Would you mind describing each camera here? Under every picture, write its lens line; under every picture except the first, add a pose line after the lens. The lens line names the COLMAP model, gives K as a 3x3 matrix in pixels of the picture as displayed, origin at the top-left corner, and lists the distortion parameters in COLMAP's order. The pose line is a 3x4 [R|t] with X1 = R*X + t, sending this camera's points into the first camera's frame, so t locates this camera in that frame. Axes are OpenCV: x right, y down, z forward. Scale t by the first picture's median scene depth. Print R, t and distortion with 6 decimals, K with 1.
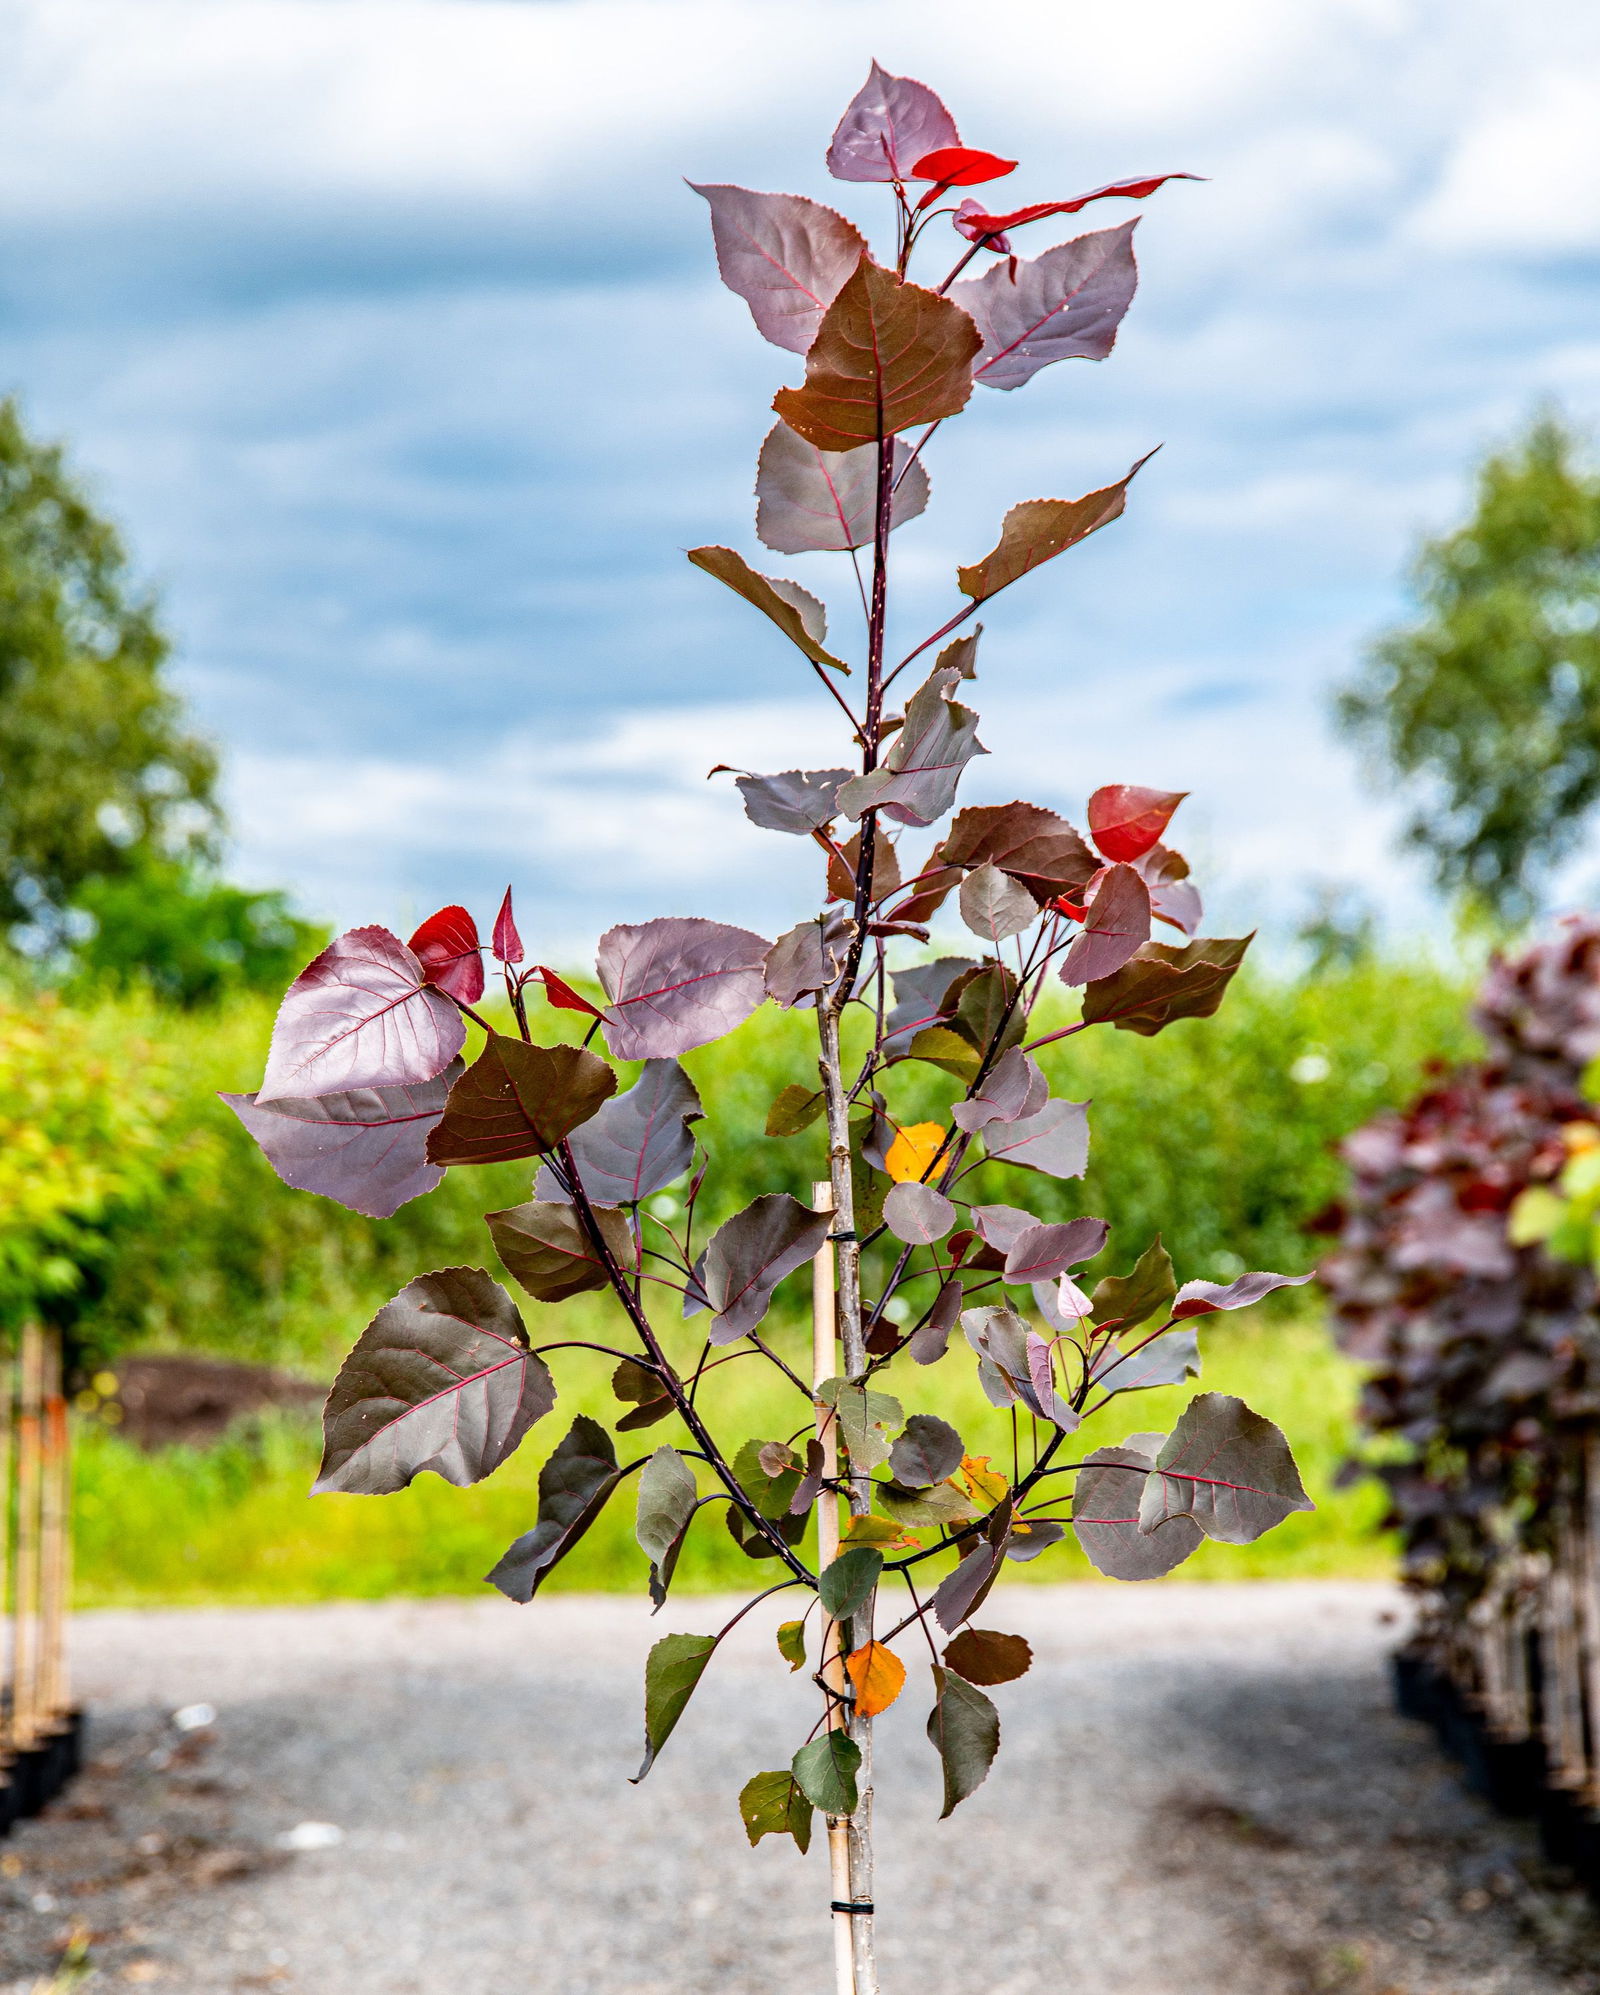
lens RADIAL K [[3042.4, 0, 800.0], [0, 3042.4, 997.5], [0, 0, 1]] dist [0.254578, -0.015138]
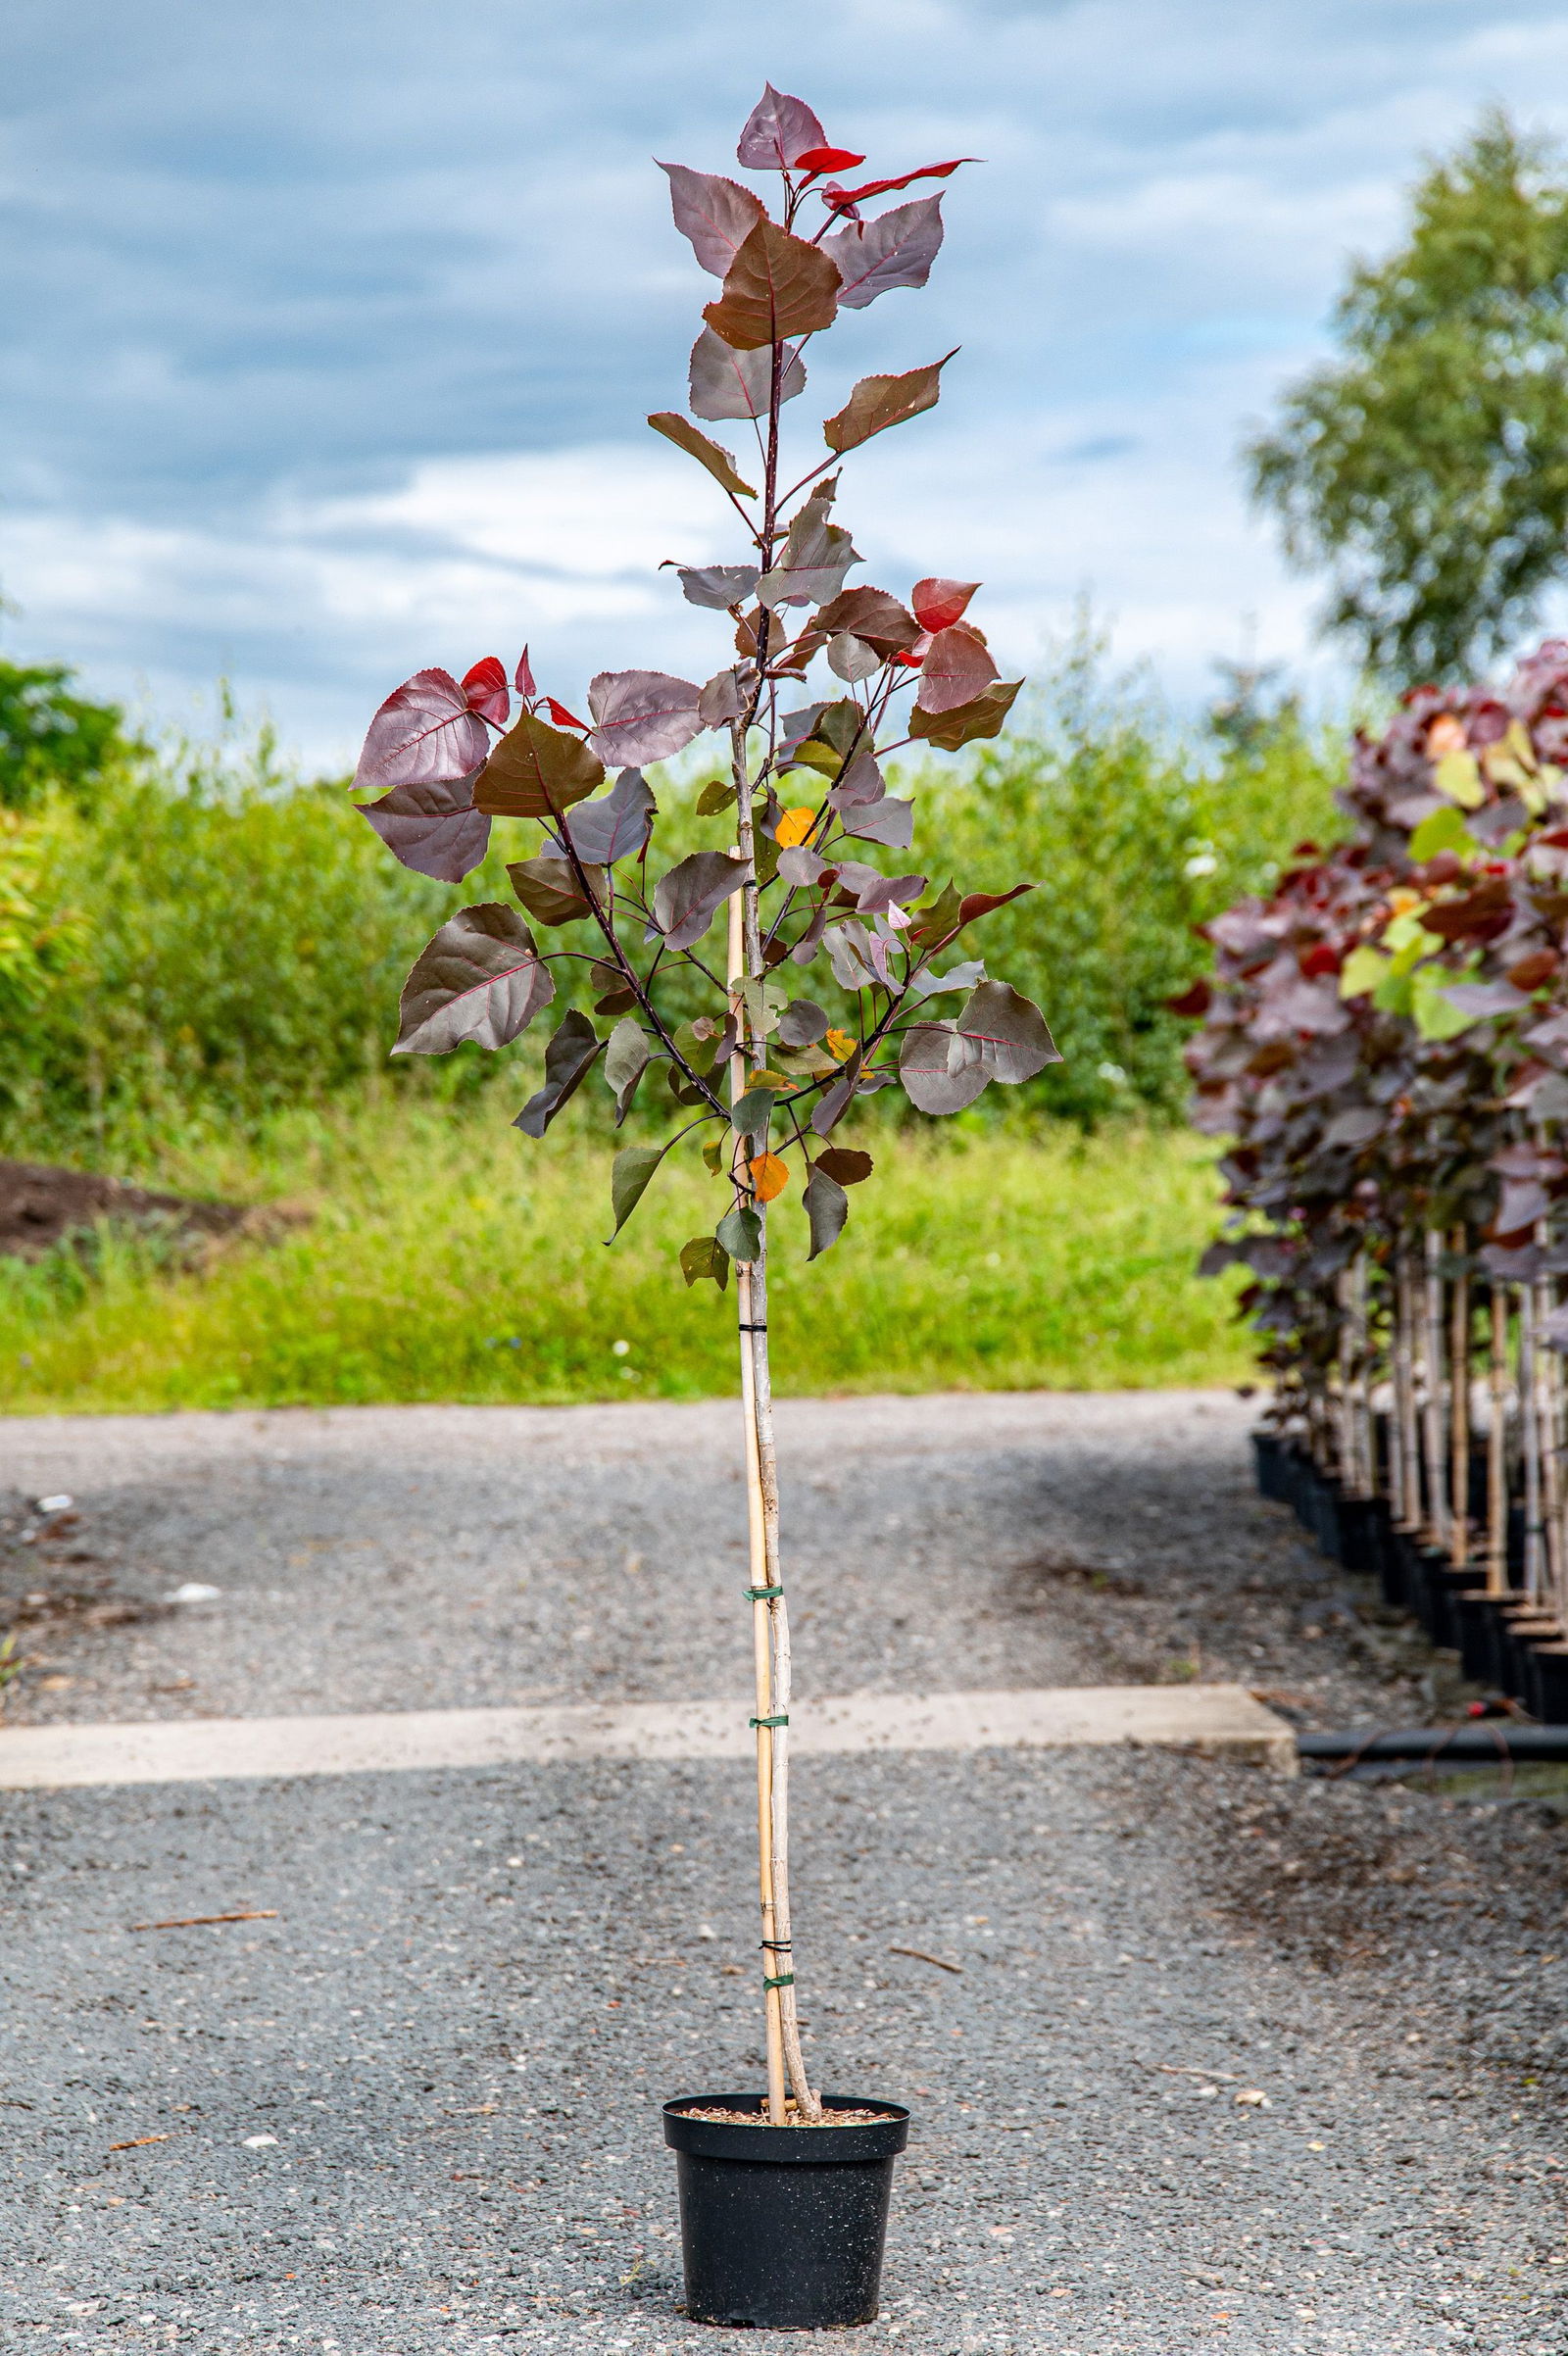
lens RADIAL K [[5073.3, 0, 784.0], [0, 5073.3, 1178.0], [0, 0, 1]] dist [0.519418, 0.274337]
pose [[0.999092, -0.001952, 0.042558, -0.070225], [-0.000426, 0.998442, 0.055805, 0.079221], [-0.042601, -0.055772, 0.997534, -1.407254]]
